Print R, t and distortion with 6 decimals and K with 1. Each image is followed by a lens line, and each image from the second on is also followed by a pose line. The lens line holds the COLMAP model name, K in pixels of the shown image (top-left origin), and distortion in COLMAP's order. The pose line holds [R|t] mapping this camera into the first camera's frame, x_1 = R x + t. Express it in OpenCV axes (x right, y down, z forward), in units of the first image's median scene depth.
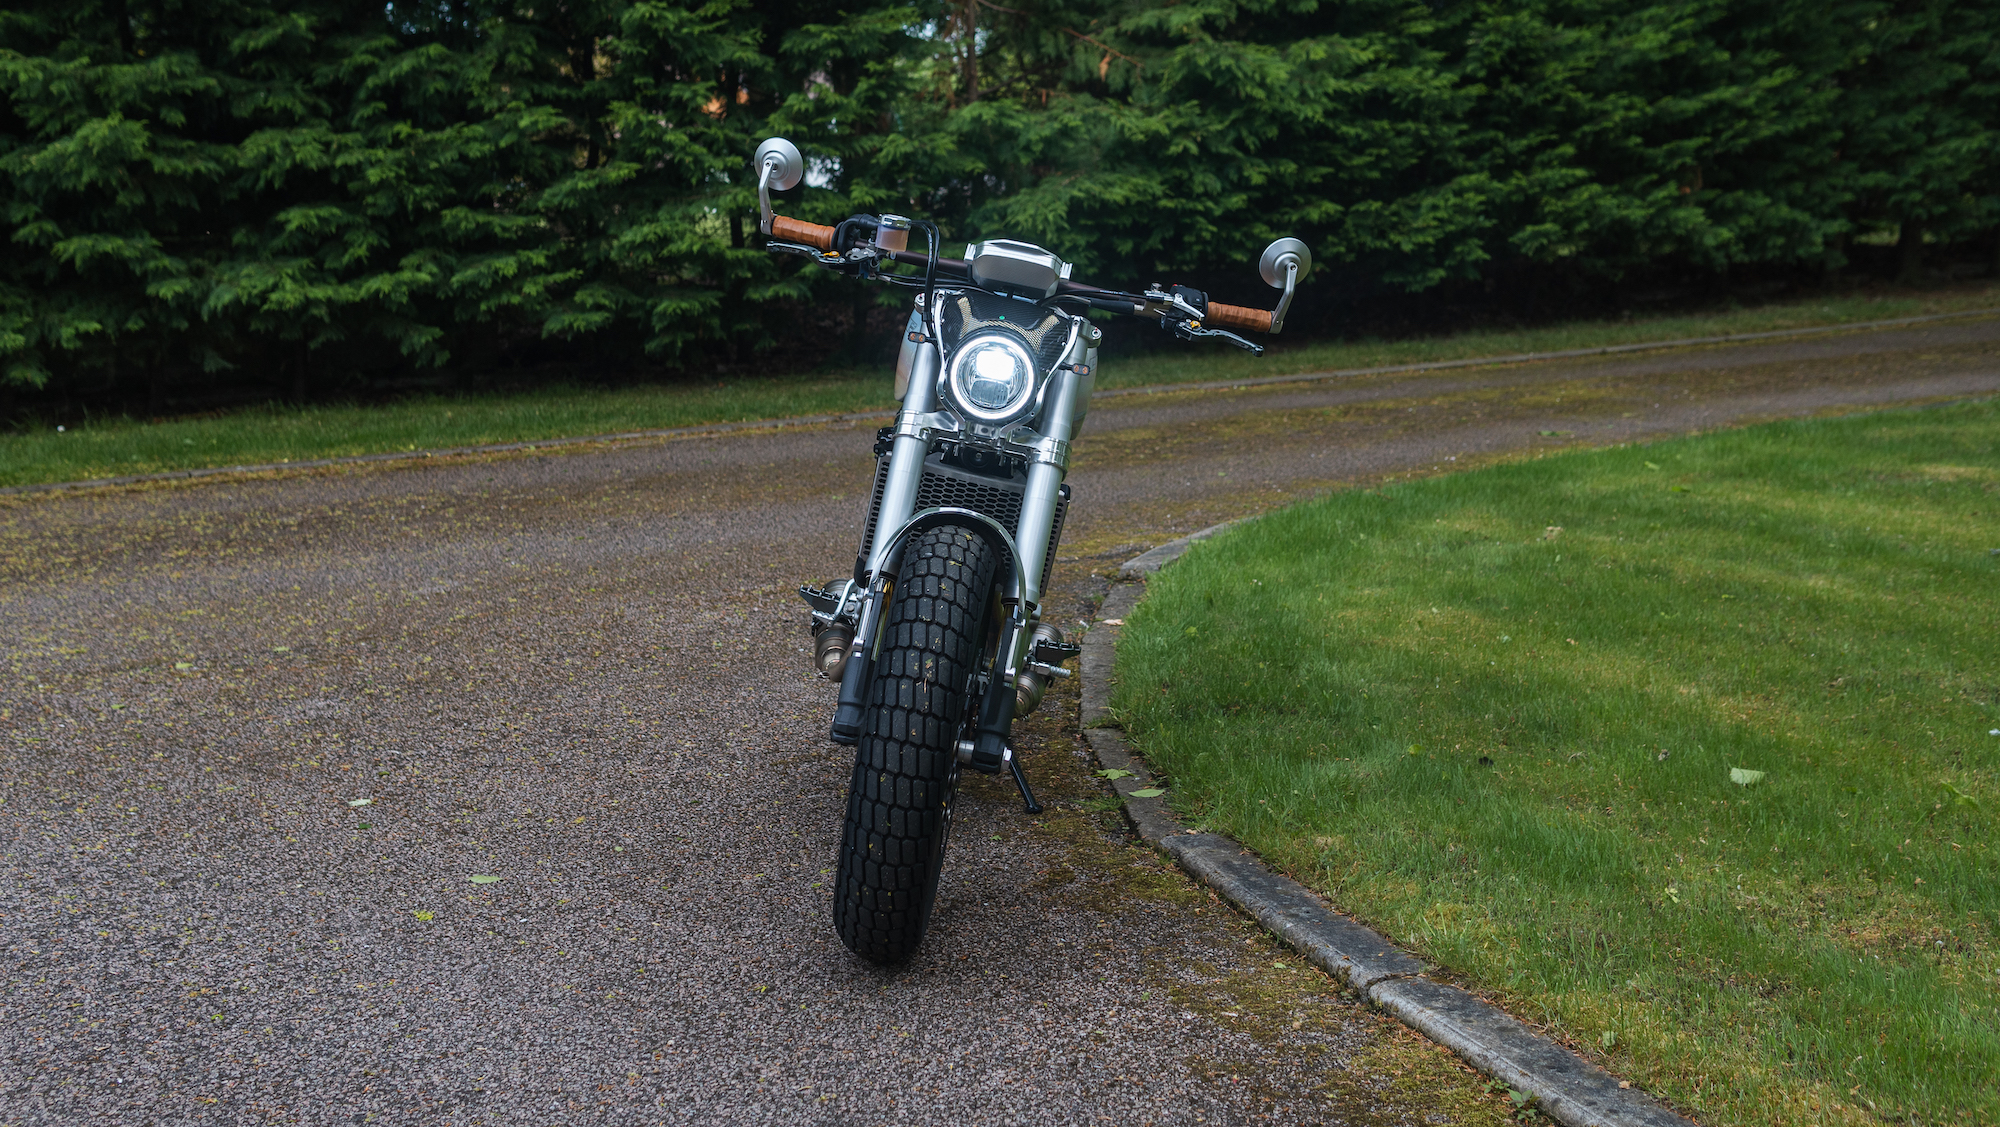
lens RADIAL K [[2649.9, 0, 999.0], [0, 2649.9, 513.1], [0, 0, 1]] dist [0.010930, 0.166108]
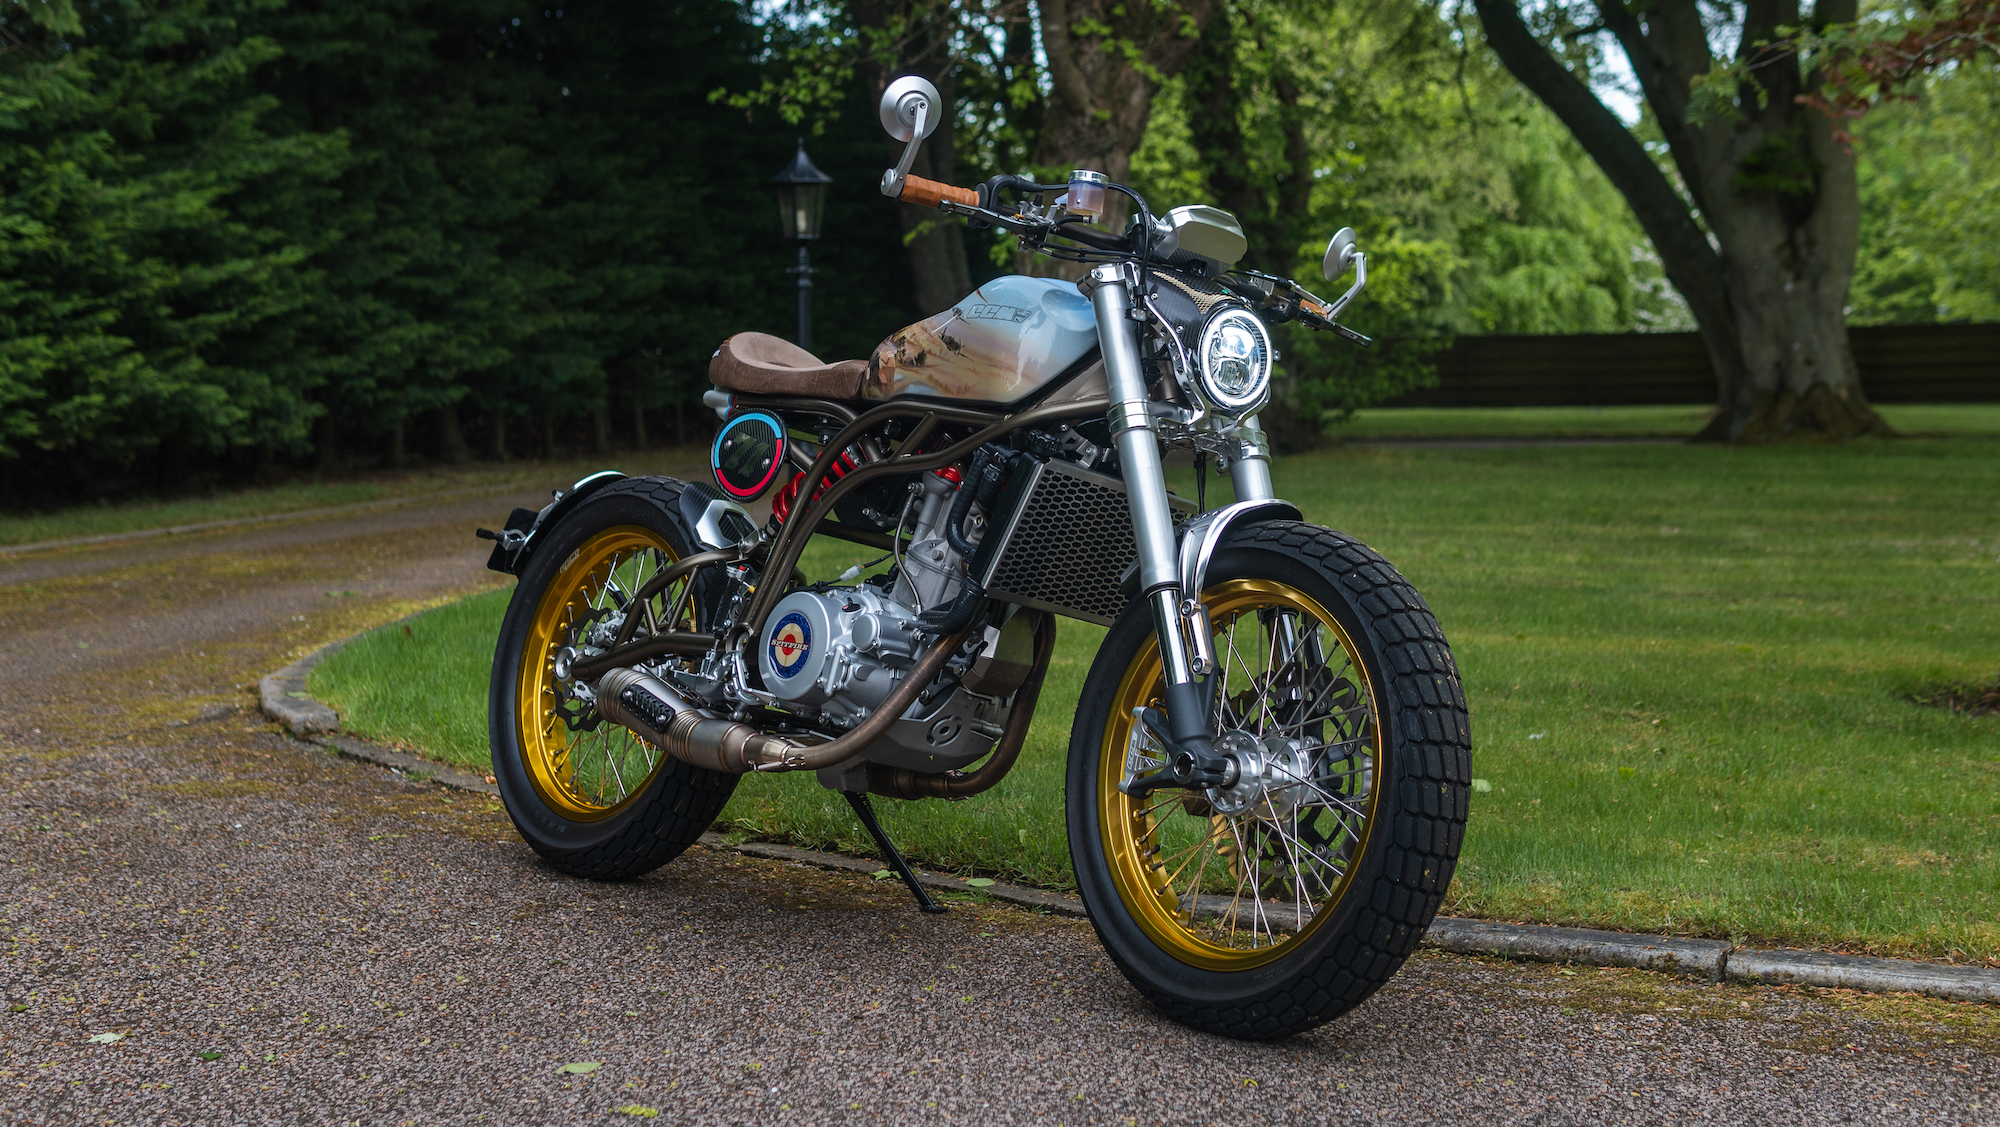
lens RADIAL K [[2643.3, 0, 1000.0], [0, 2643.3, 563.5], [0, 0, 1]] dist [-0.013398, 0.282538]
pose [[0.726095, -0.032049, 0.686847, -0.406528], [0.084117, 0.995550, -0.042470, 0.028934], [-0.682430, 0.088613, 0.725560, 0.262735]]
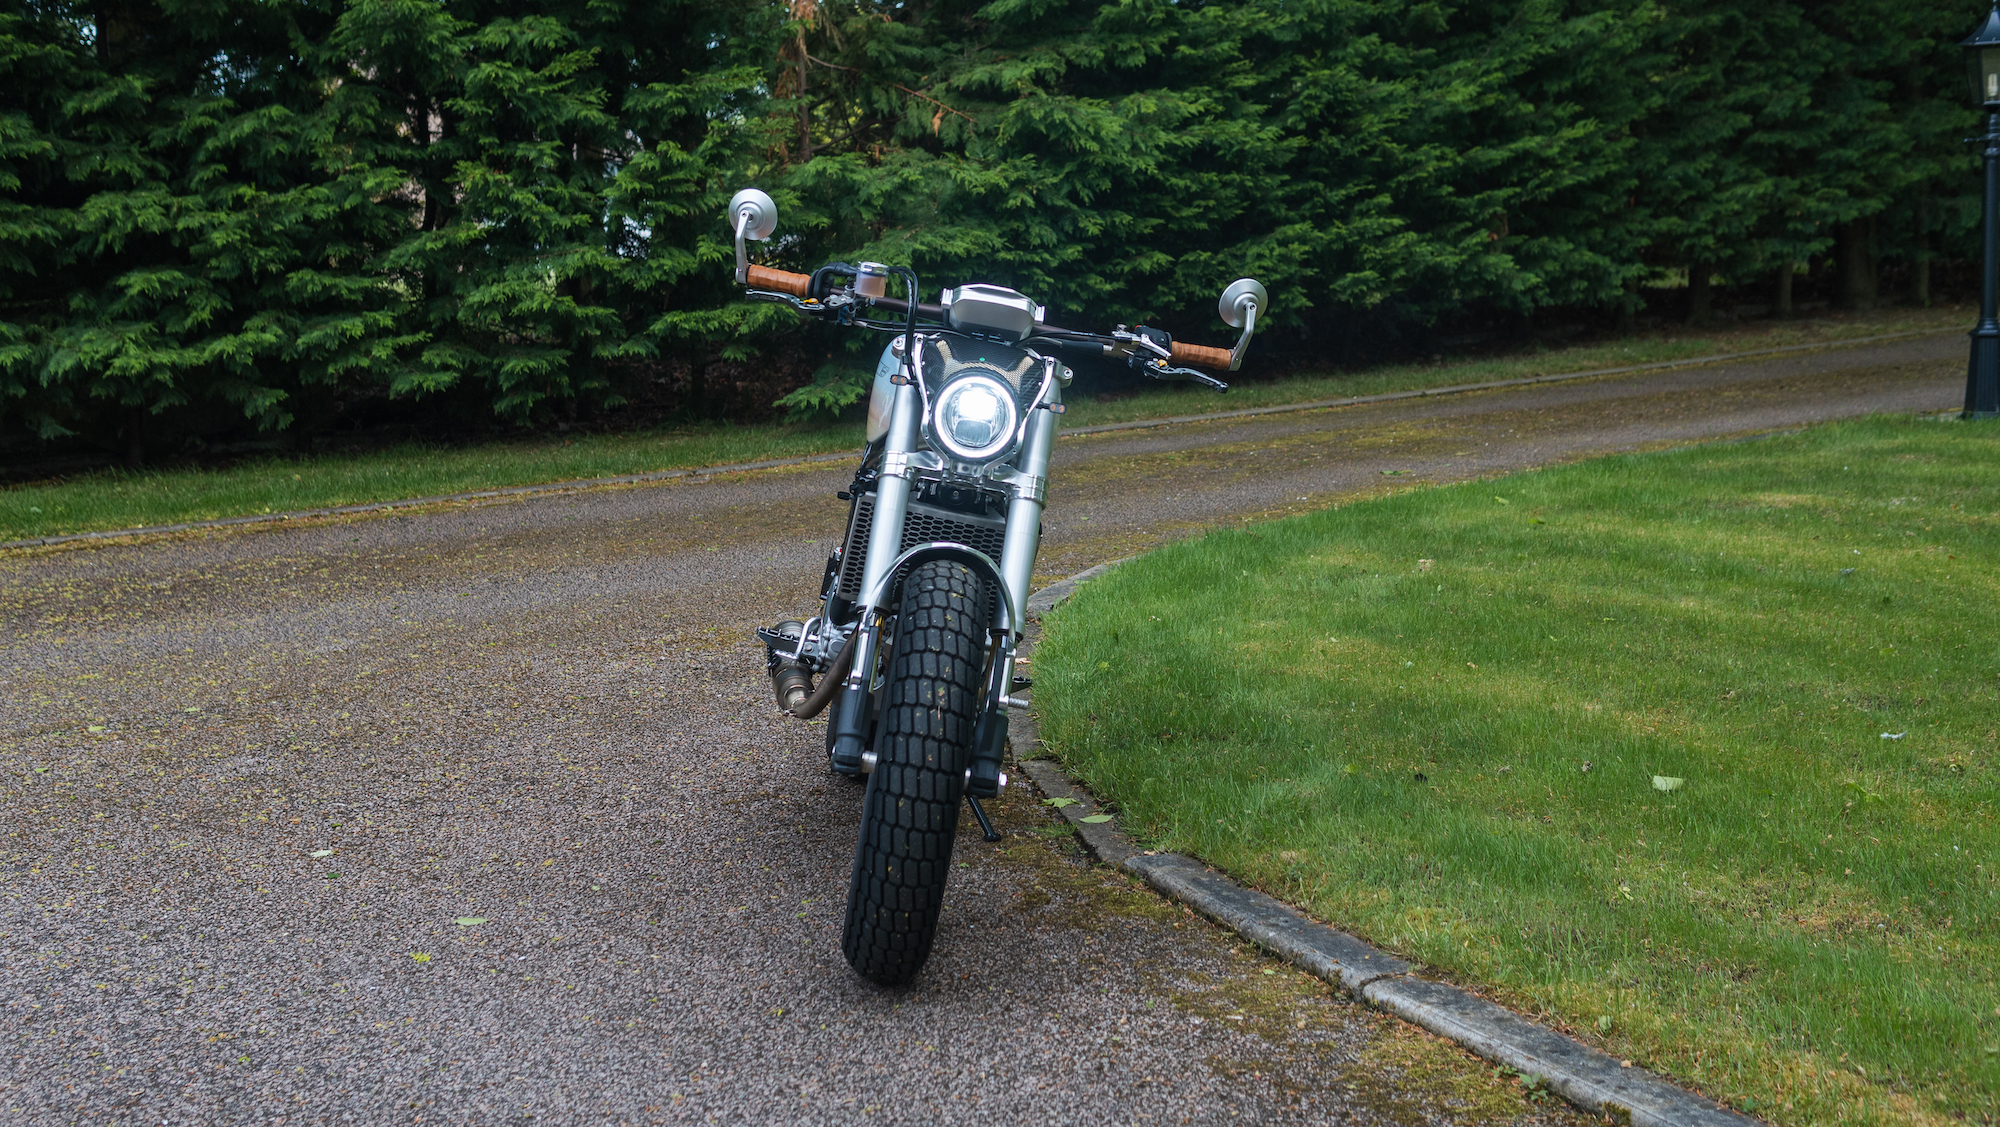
lens RADIAL K [[2643.3, 0, 1000.0], [0, 2643.3, 563.5], [0, 0, 1]] dist [-0.013398, 0.282538]
pose [[0.996139, -0.023780, 0.084512, -0.050367], [0.023974, 0.999712, -0.001275, 0.004715], [-0.084457, 0.003297, 0.996422, -0.019571]]
